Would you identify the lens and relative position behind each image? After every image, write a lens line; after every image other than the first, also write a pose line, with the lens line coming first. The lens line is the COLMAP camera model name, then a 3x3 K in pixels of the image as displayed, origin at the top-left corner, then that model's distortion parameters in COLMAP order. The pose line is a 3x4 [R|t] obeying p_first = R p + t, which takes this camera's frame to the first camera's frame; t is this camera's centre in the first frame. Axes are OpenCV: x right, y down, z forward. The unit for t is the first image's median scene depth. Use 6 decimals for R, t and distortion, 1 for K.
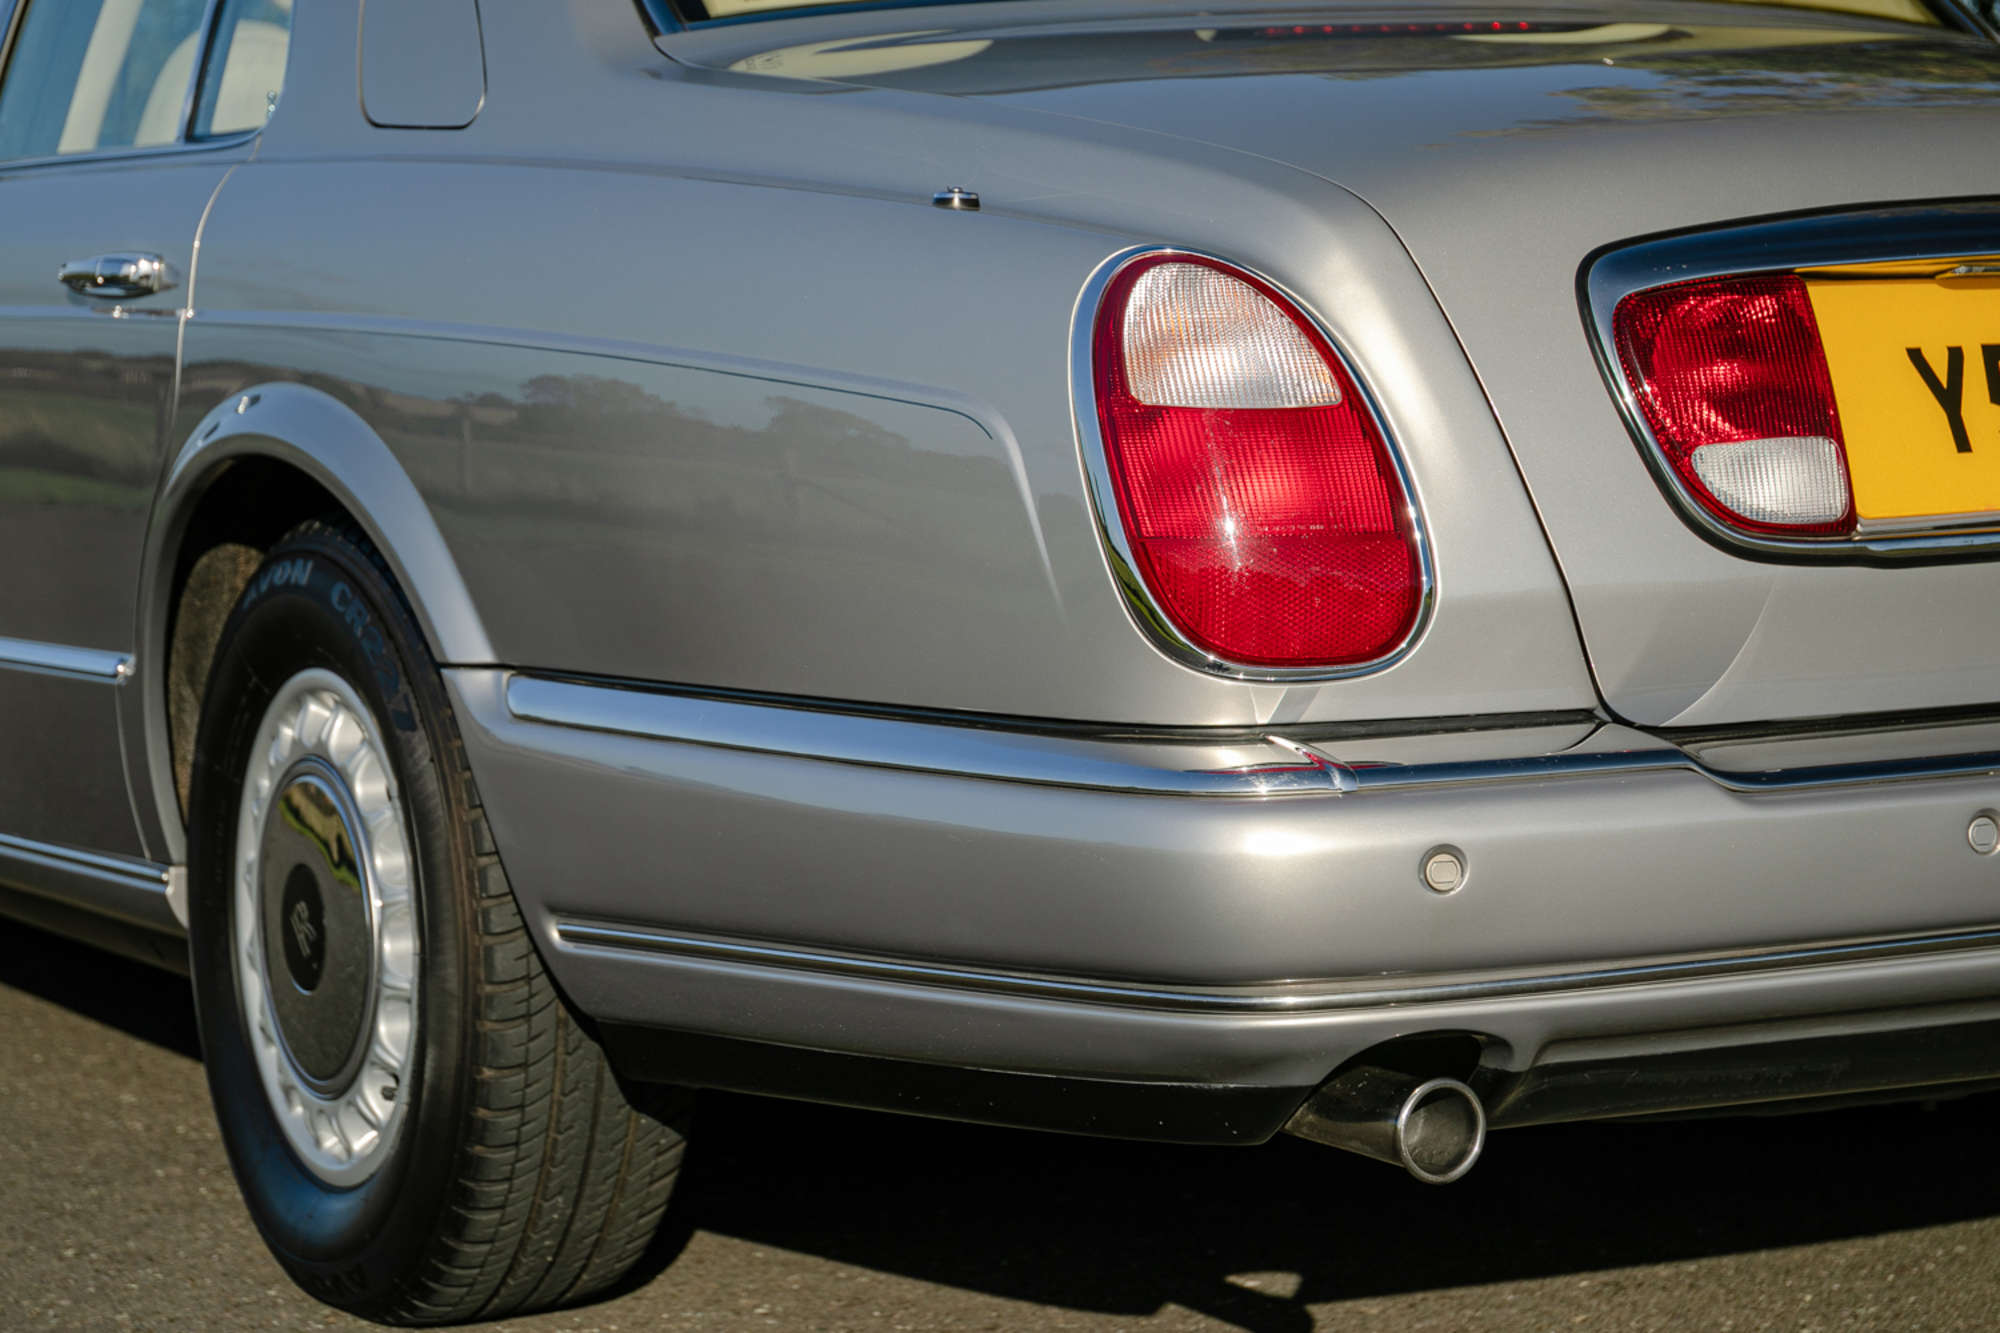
lens RADIAL K [[4313.4, 0, 1013.9], [0, 4313.4, 660.4], [0, 0, 1]] dist [0.094099, 0.000000]
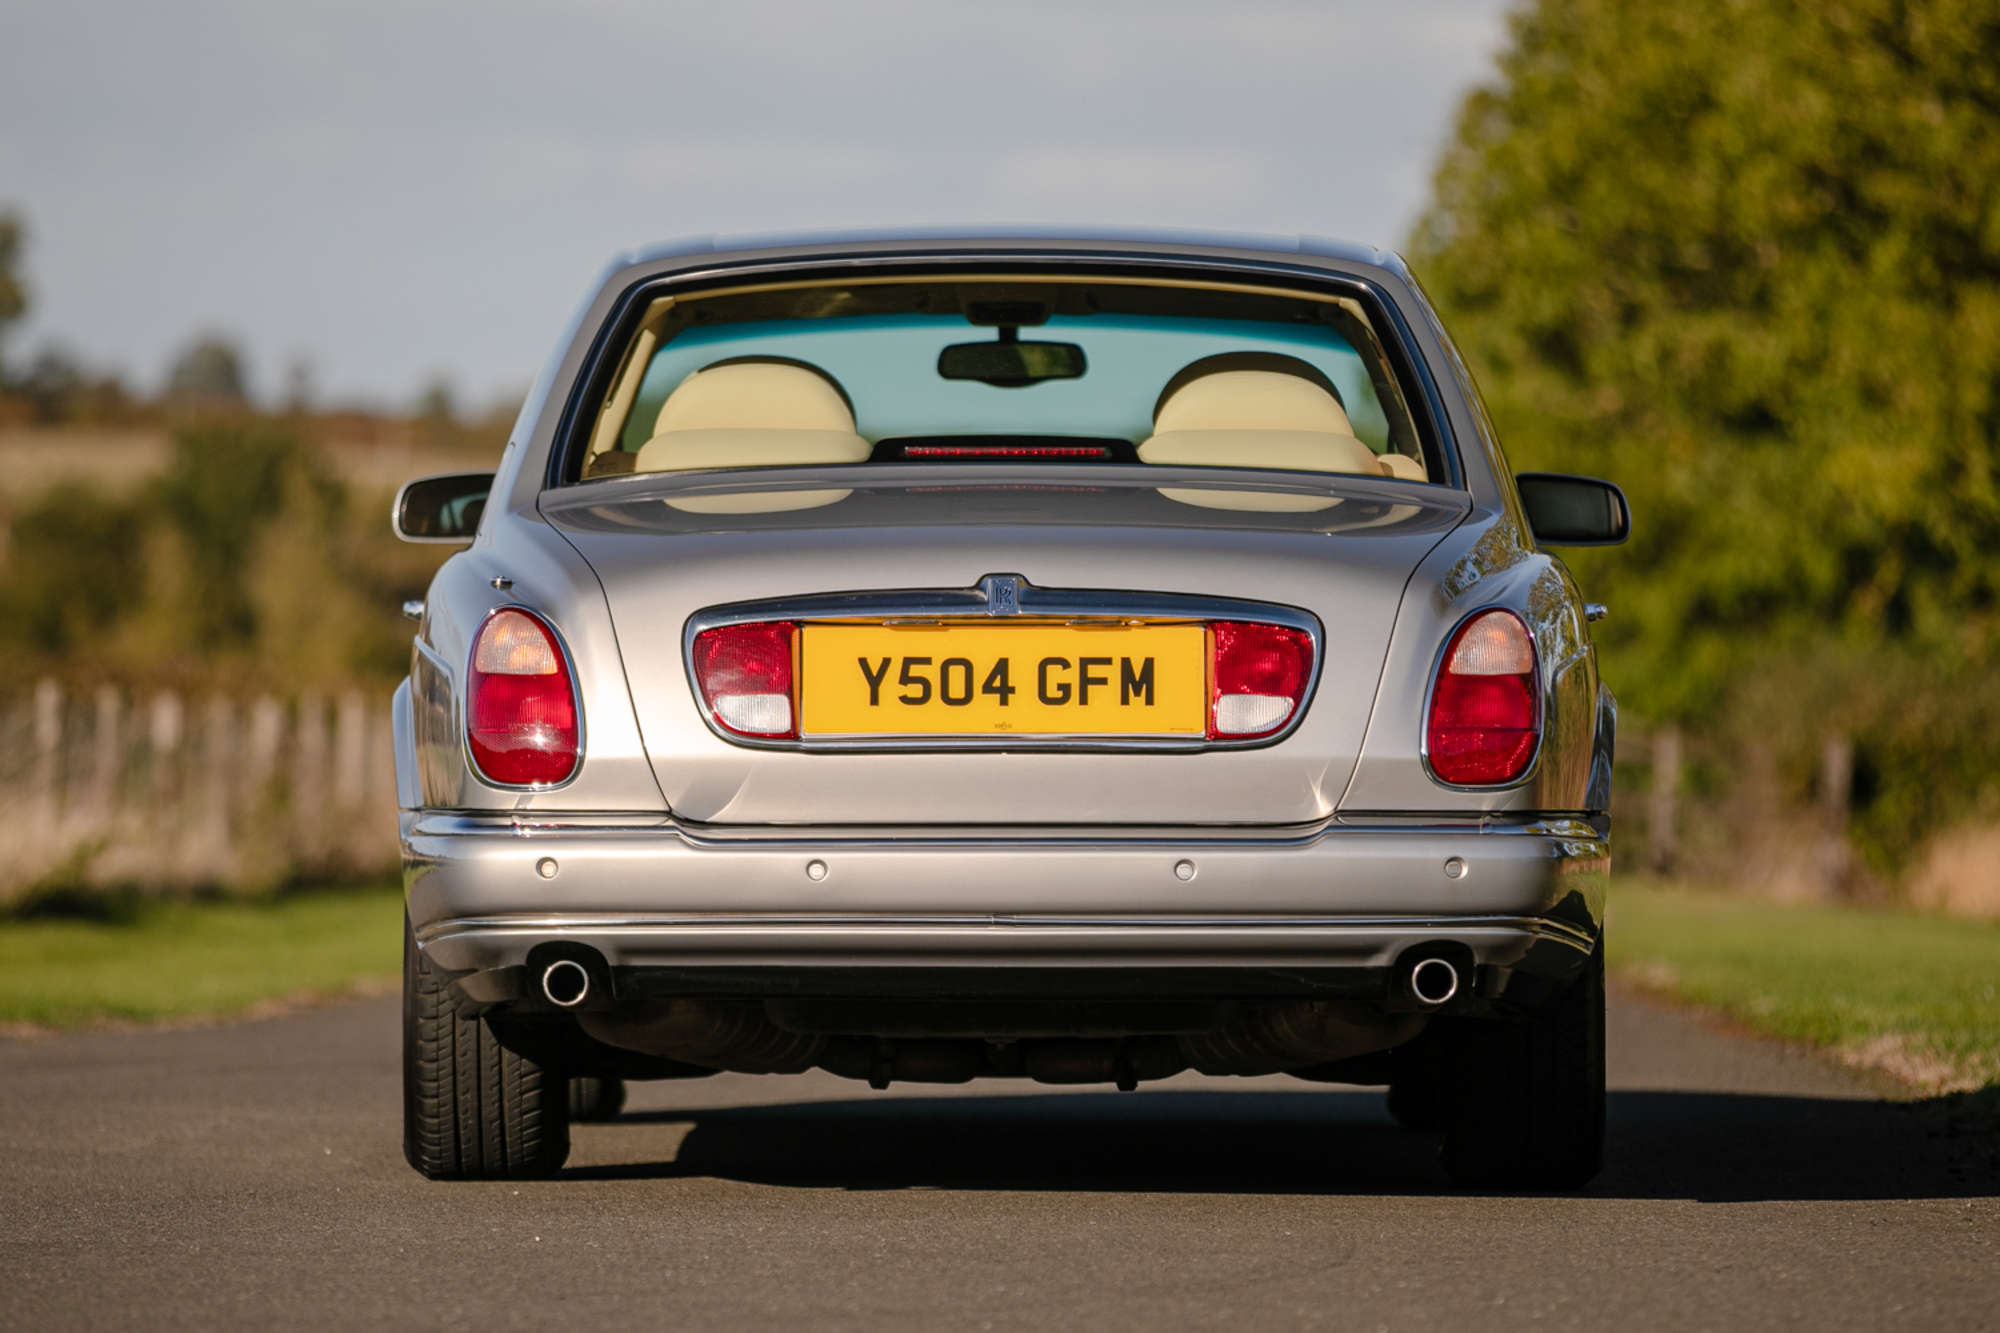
lens RADIAL K [[11983.4, 0, 1001.0], [0, 11983.4, 663.1], [0, 0, 1]] dist [2.684232, 0.000000]
pose [[0.861745, 0.018255, -0.507012, 2.879727], [-0.060522, 0.995915, -0.067008, 0.285771], [0.503718, 0.088429, 0.859330, -3.584126]]
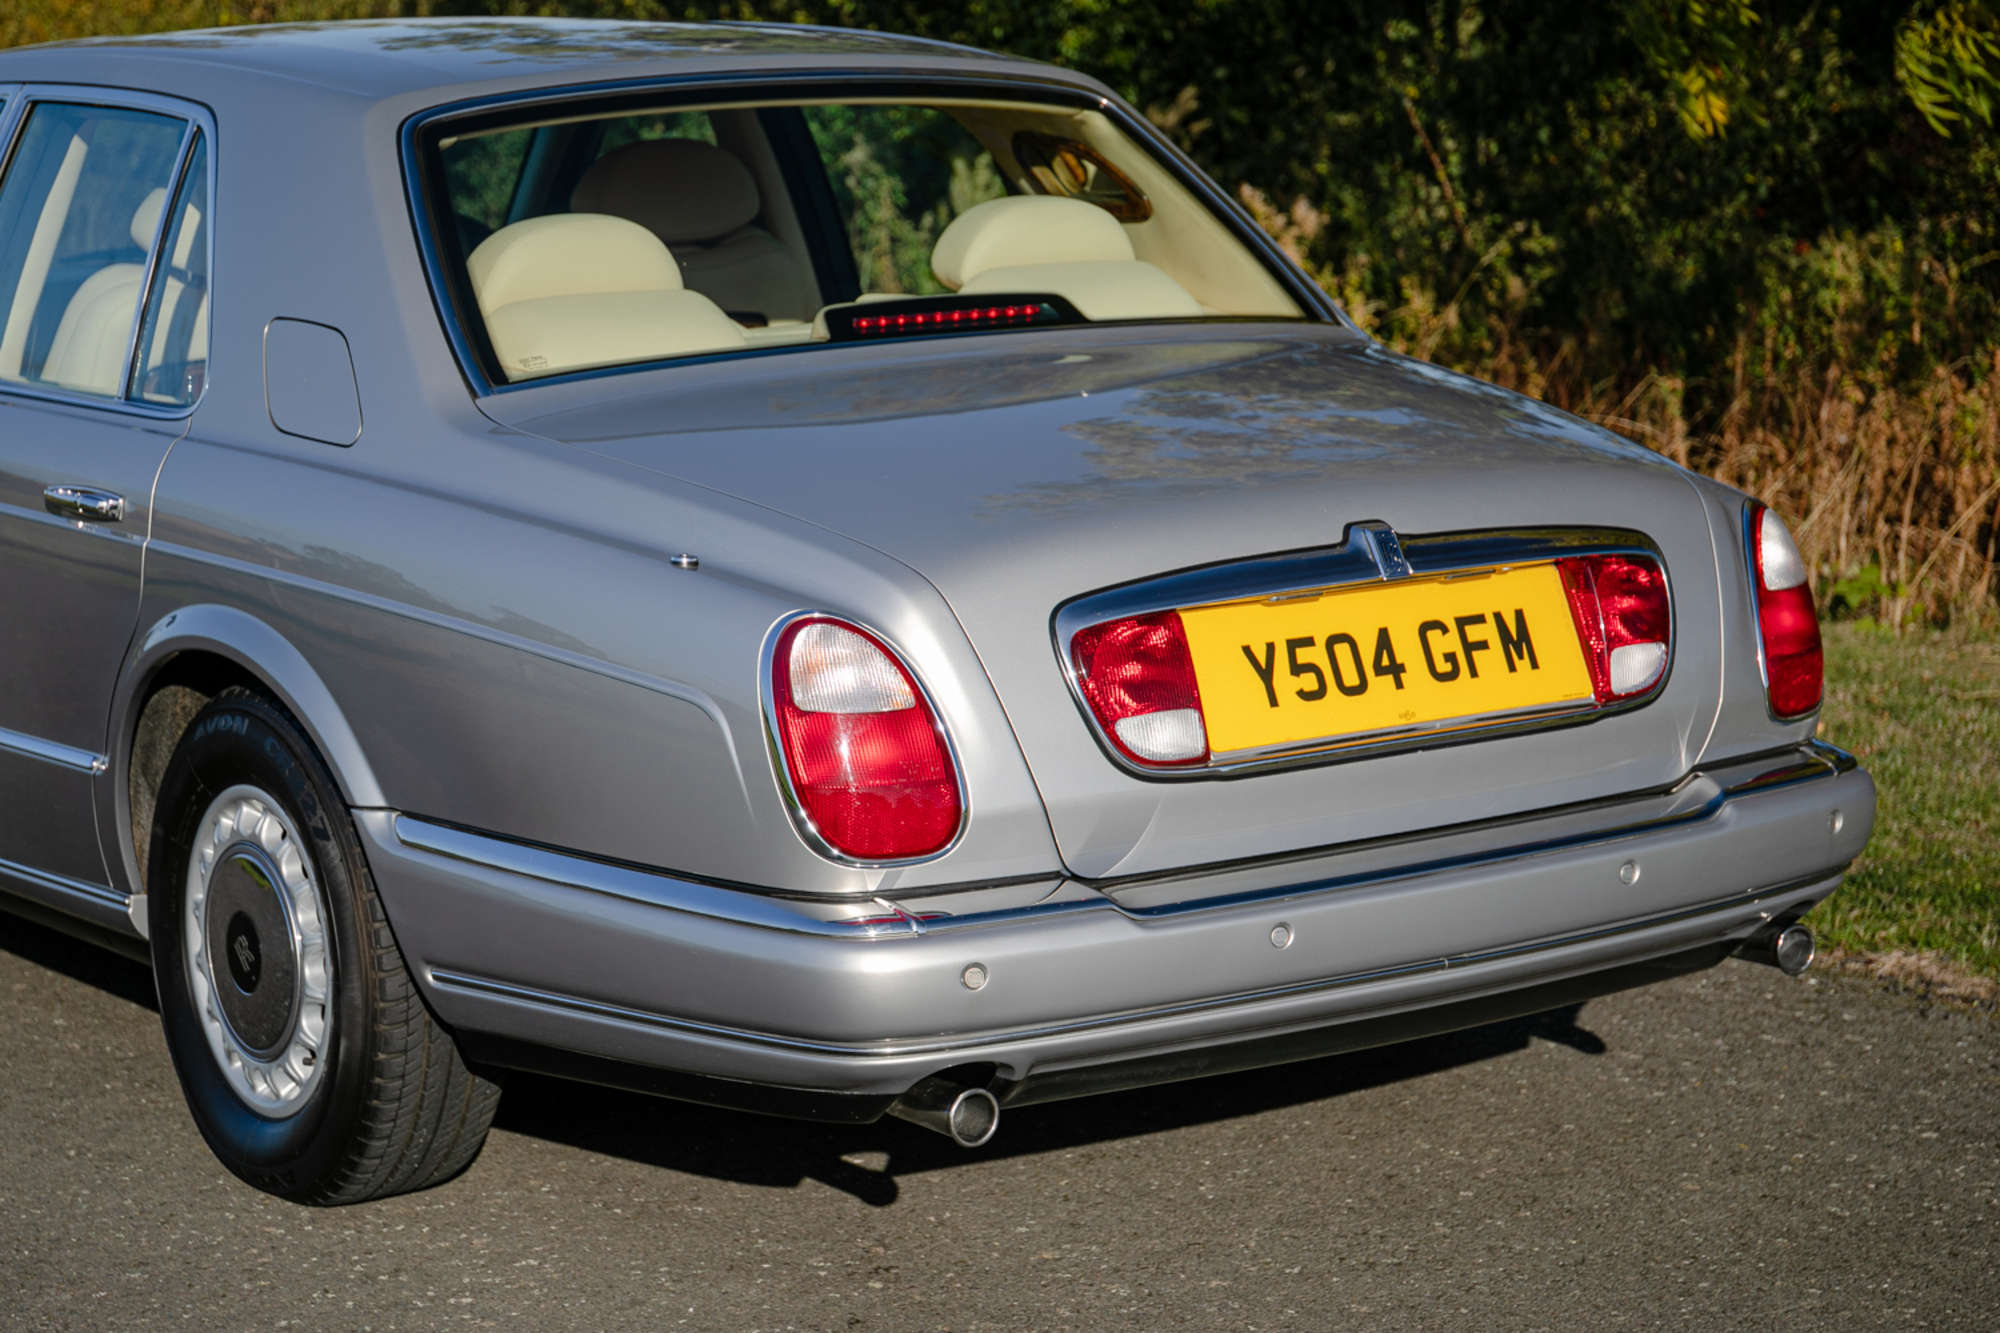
lens RADIAL K [[4313.4, 0, 993.7], [0, 4313.4, 673.0], [0, 0, 1]] dist [0.094099, 0.000000]
pose [[0.995143, -0.013314, 0.097538, -0.051018], [0.005591, 0.996857, 0.079027, -0.171553], [-0.098284, -0.078097, 0.992089, -0.598610]]
